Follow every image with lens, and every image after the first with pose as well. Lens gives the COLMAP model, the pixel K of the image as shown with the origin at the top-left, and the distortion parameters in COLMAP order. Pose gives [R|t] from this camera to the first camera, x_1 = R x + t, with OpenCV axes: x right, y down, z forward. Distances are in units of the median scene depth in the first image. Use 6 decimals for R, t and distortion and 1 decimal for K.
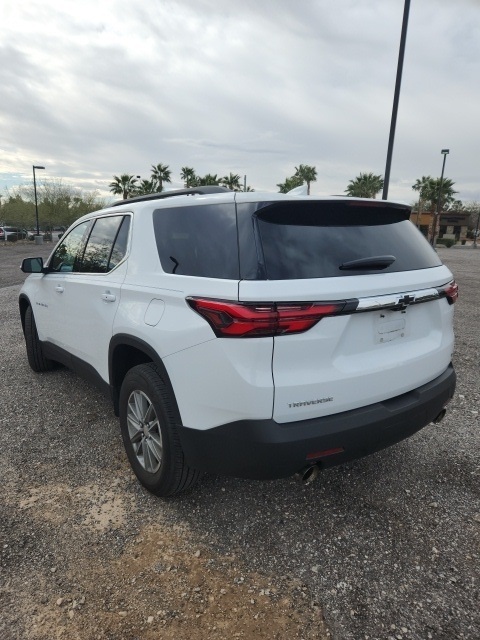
lens RADIAL K [[428.5, 0, 237.0], [0, 428.5, 322.0], [0, 0, 1]] dist [0.044357, -0.034347]
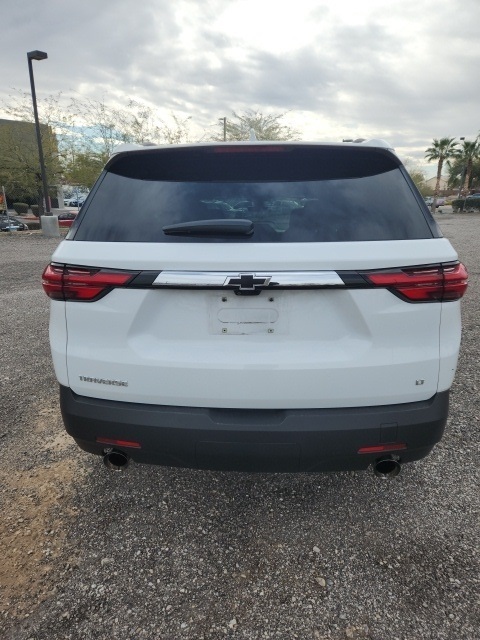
lens RADIAL K [[428.5, 0, 238.9], [0, 428.5, 316.3], [0, 0, 1]] dist [0.044357, -0.034347]
pose [[0.773362, 0.154610, -0.614822, 0.840501], [-0.122749, 0.987972, 0.094046, -0.059696], [0.621967, 0.002737, 0.783038, 0.432174]]
